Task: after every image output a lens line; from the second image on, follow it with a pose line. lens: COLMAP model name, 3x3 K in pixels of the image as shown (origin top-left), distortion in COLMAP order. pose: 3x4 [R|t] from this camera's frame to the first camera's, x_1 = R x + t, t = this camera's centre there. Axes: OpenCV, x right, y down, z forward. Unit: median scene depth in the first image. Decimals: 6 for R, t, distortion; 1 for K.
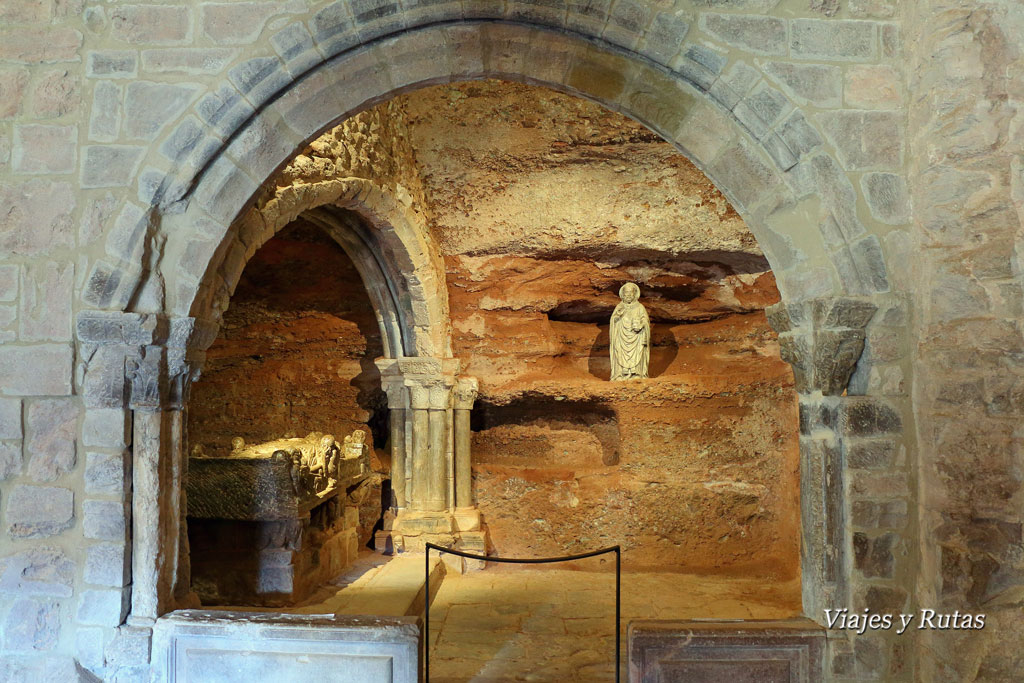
lens RADIAL K [[792.2, 0, 512.0], [0, 792.2, 341.5], [0, 0, 1]] dist [-0.084733, 0.005453]
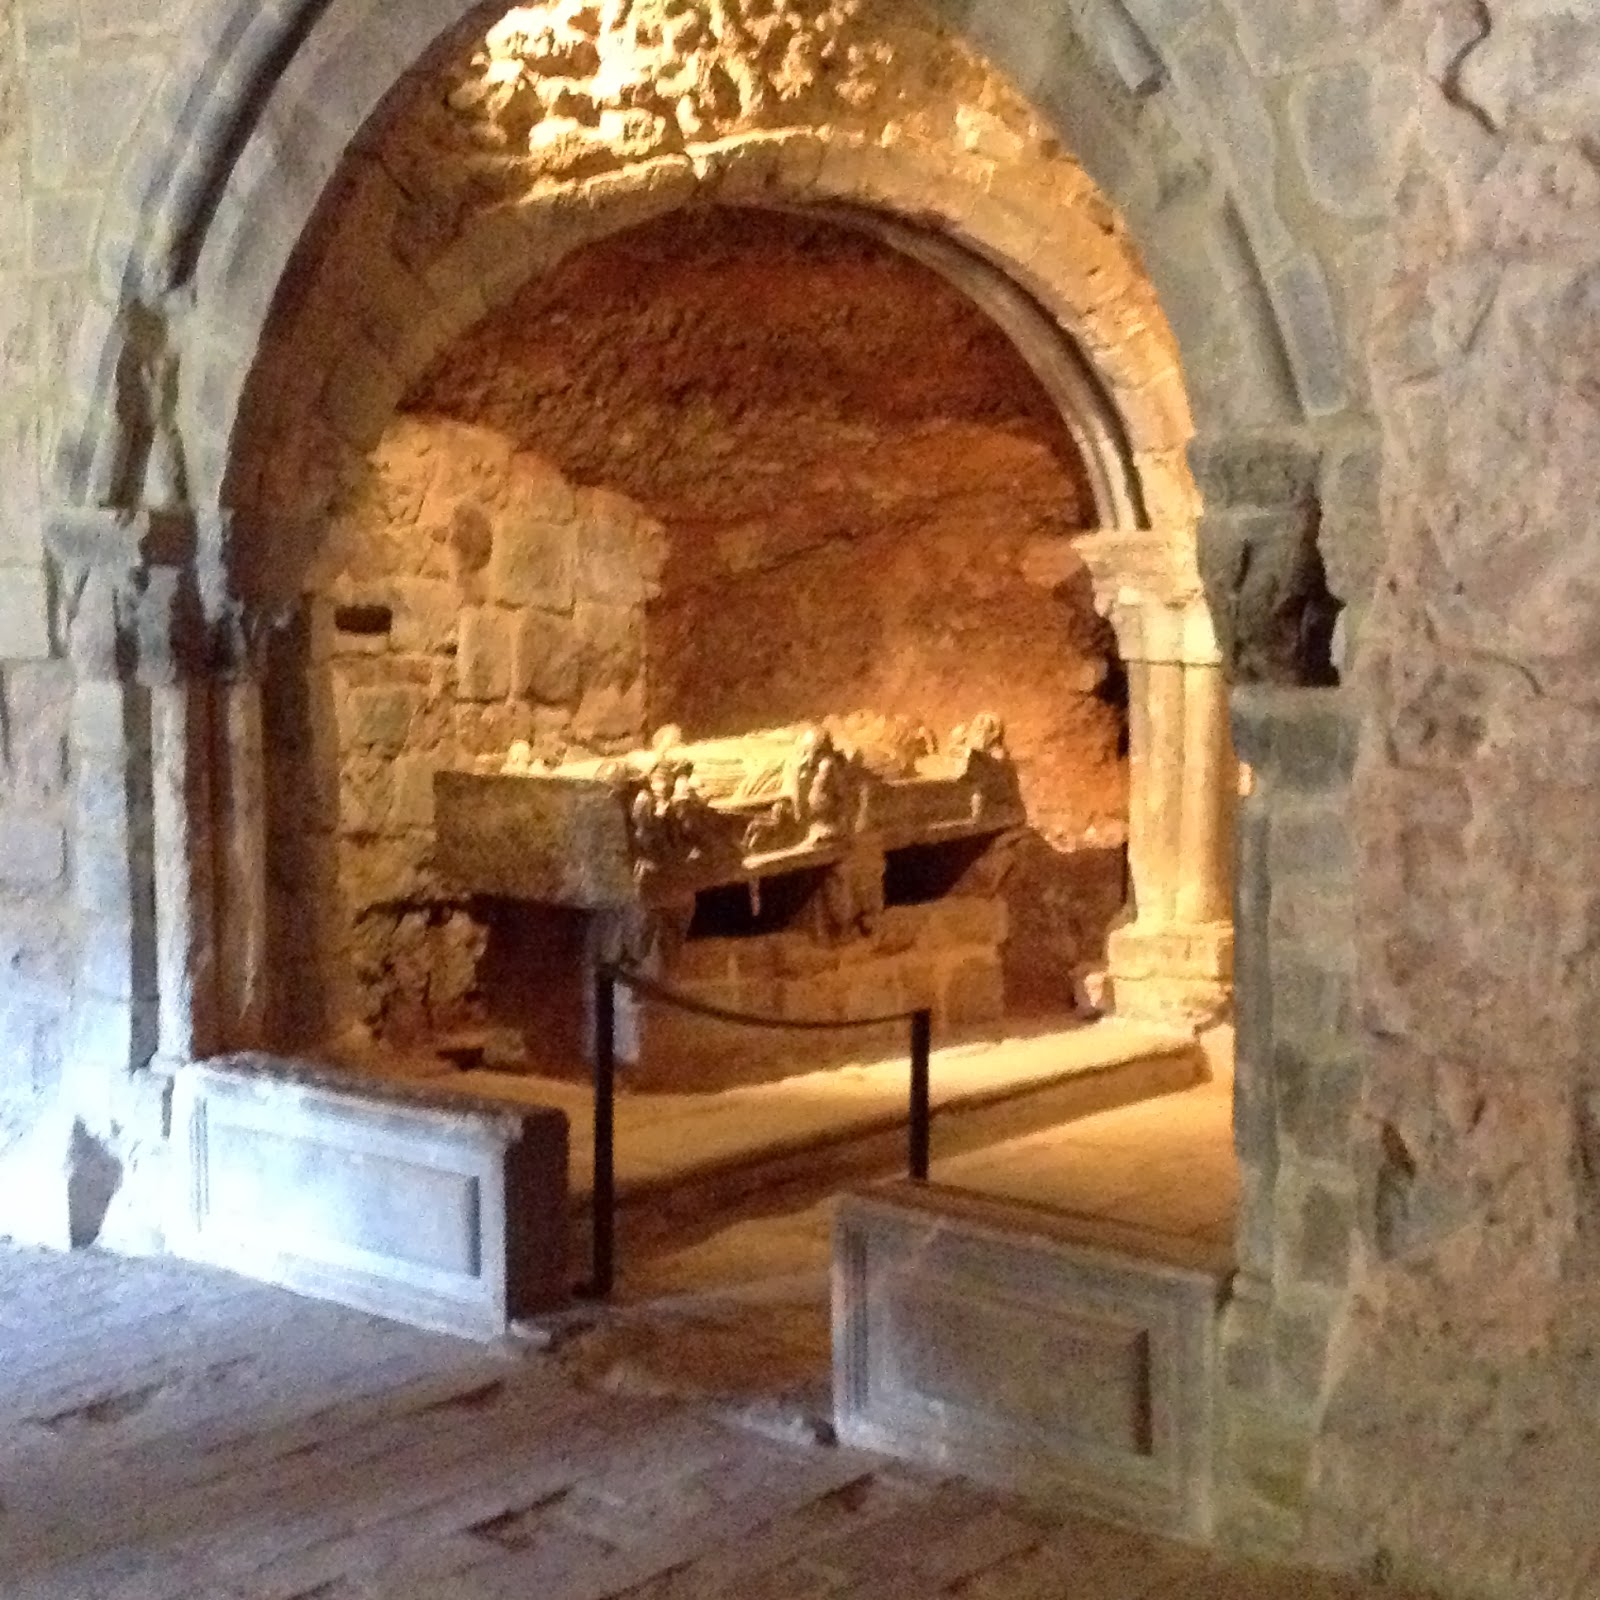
lens RADIAL K [[2266.9, 0, 800.3], [0, 2266.9, 738.0], [0, 0, 1]] dist [0.137892, -0.140590]
pose [[0.809069, 0.032987, -0.586787, 0.849617], [0.047971, 0.991386, 0.121875, -0.049922], [0.585753, -0.126754, 0.800517, -0.033733]]
